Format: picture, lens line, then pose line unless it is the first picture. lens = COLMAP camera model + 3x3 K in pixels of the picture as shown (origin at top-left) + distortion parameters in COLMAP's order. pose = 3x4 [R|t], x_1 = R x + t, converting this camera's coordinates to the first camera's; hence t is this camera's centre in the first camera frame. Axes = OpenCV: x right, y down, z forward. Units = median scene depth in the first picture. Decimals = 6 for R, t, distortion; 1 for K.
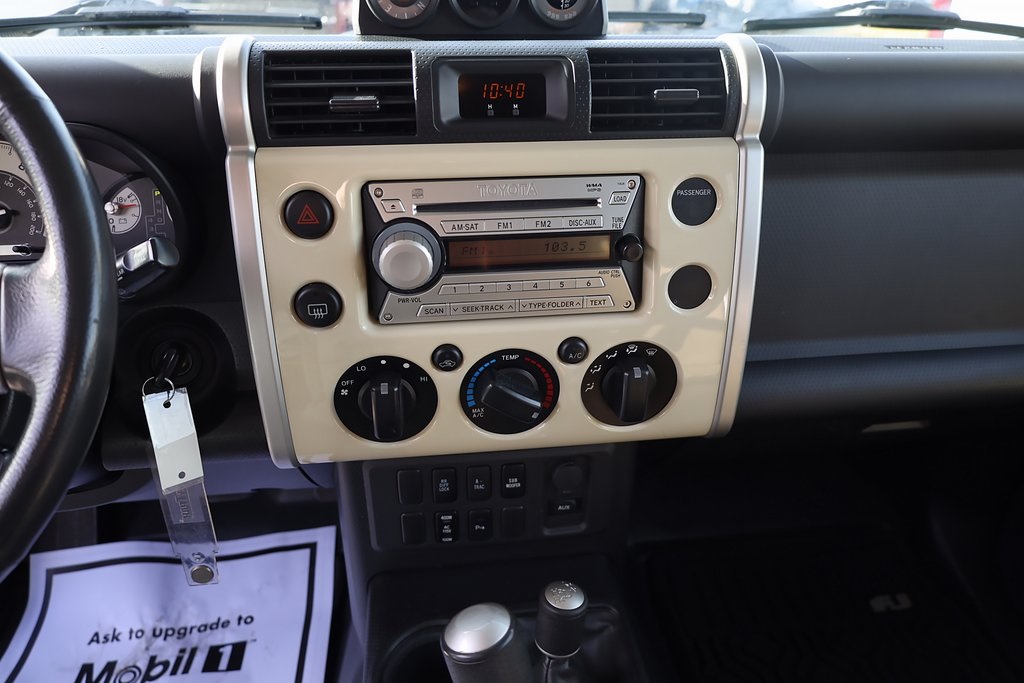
lens RADIAL K [[700.5, 0, 517.4], [0, 700.5, 340.8], [0, 0, 1]] dist [-0.010726, 0.003153]
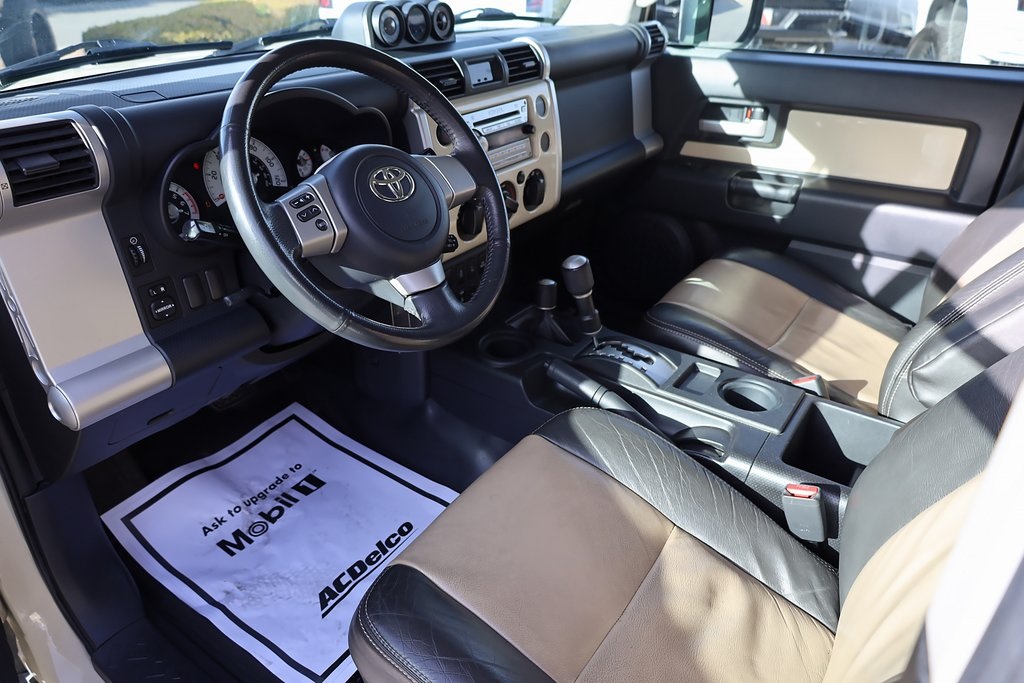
lens RADIAL K [[700.5, 0, 517.4], [0, 700.5, 340.8], [0, 0, 1]] dist [-0.010726, 0.003153]
pose [[0.669697, -0.357837, 0.650737, -1.691092], [0.328322, 0.928632, 0.172763, 0.114703], [-0.666116, 0.097953, 0.739388, -0.692919]]
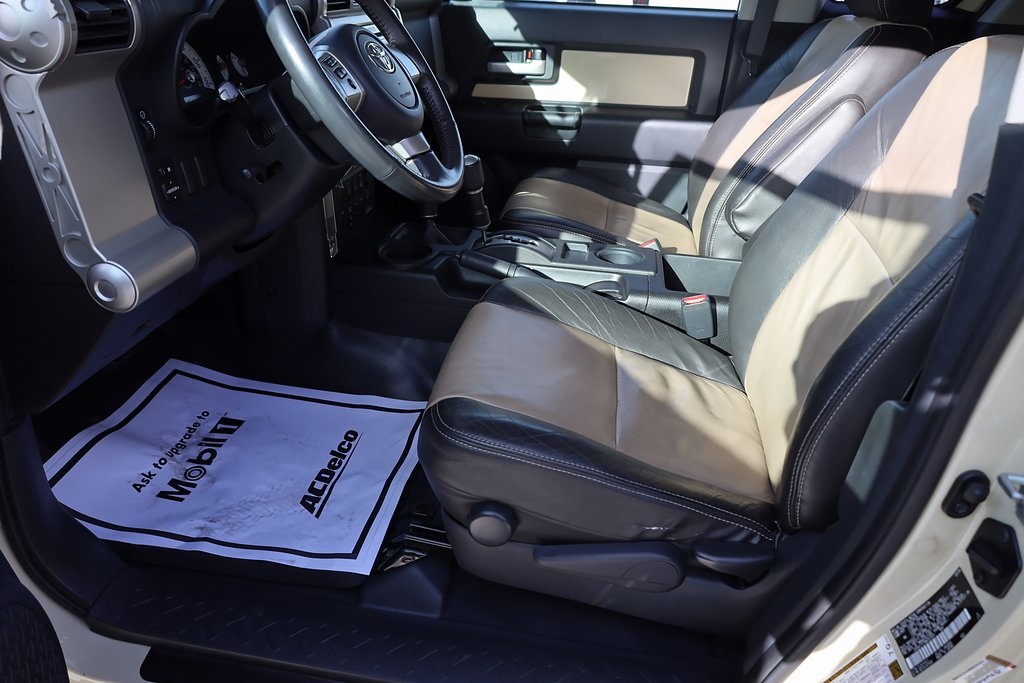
lens RADIAL K [[700.5, 0, 517.4], [0, 700.5, 340.8], [0, 0, 1]] dist [-0.010726, 0.003153]
pose [[0.269503, -0.439382, 0.856920, -2.422847], [0.391492, 0.862983, 0.319366, 0.150377], [-0.879831, 0.249407, 0.404591, -0.211641]]
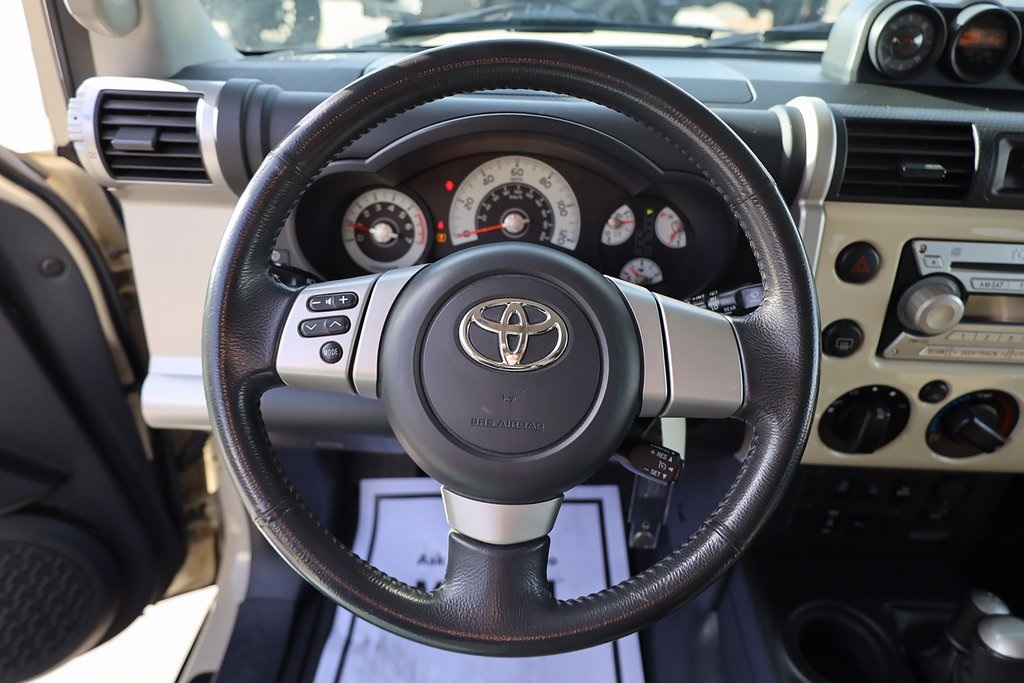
lens RADIAL K [[700.5, 0, 517.4], [0, 700.5, 340.8], [0, 0, 1]] dist [-0.010726, 0.003153]
pose [[0.988995, 0.103543, -0.105681, -0.657712], [-0.094233, 0.991511, 0.089592, -0.095582], [0.114060, -0.078647, 0.990356, -0.191156]]
